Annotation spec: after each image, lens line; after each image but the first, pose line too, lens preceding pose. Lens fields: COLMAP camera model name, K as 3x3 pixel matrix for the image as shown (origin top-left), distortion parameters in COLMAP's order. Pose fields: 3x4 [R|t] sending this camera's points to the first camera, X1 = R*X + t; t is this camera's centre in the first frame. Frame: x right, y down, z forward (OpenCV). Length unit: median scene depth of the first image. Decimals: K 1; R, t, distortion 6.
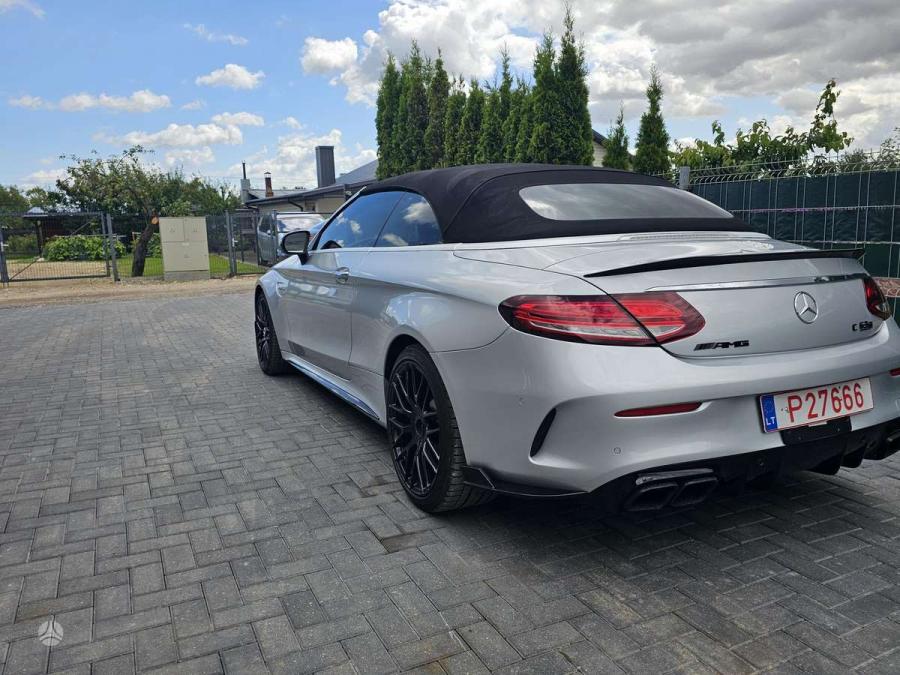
lens RADIAL K [[675.5, 0, 443.7], [0, 675.5, 336.9], [0, 0, 1]] dist [0.101768, -0.101178]
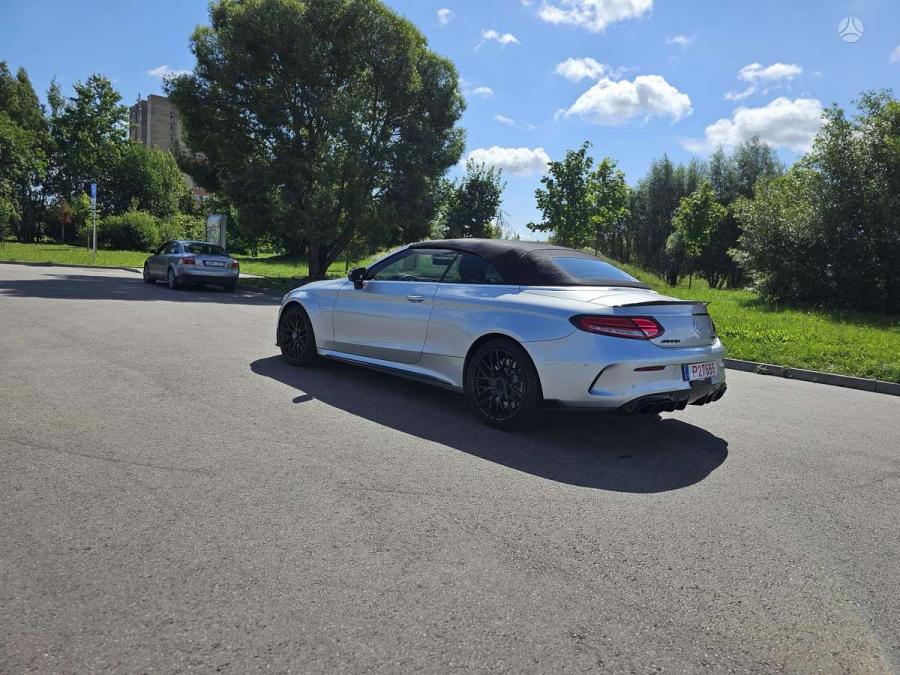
lens RADIAL K [[675.5, 0, 443.7], [0, 675.5, 336.9], [0, 0, 1]] dist [0.101768, -0.101178]
pose [[0.943279, 0.041287, 0.329423, -0.968332], [-0.025237, 0.998284, -0.052850, 0.127268], [-0.331040, 0.041538, 0.942702, -0.799449]]
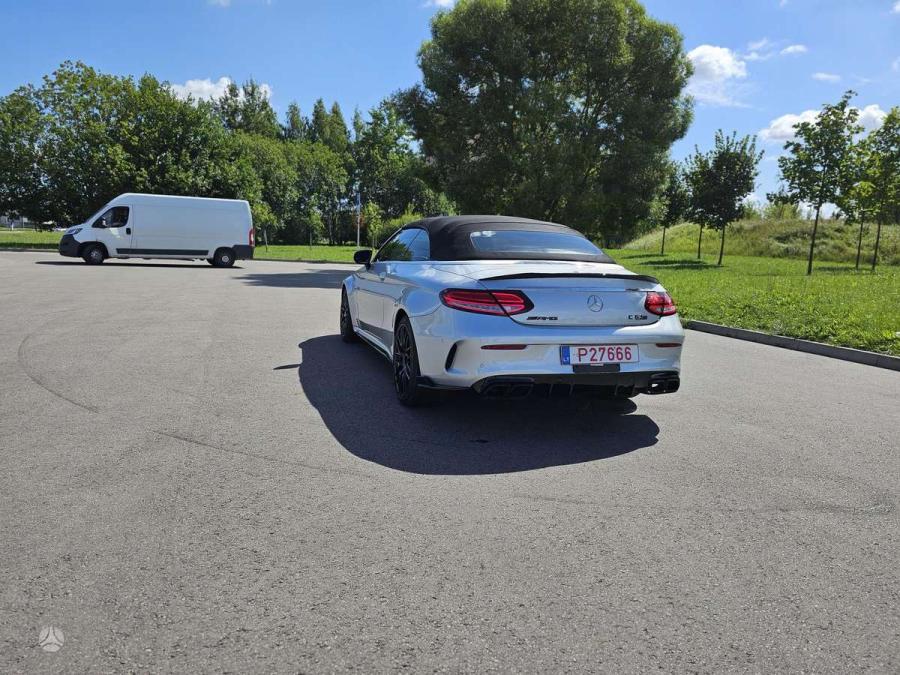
lens RADIAL K [[675.5, 0, 443.7], [0, 675.5, 336.9], [0, 0, 1]] dist [0.101768, -0.101178]
pose [[0.982238, 0.069365, -0.174347, 0.450366], [-0.074086, 0.997037, -0.020705, 0.120367], [0.172394, 0.033254, 0.984467, -0.921360]]
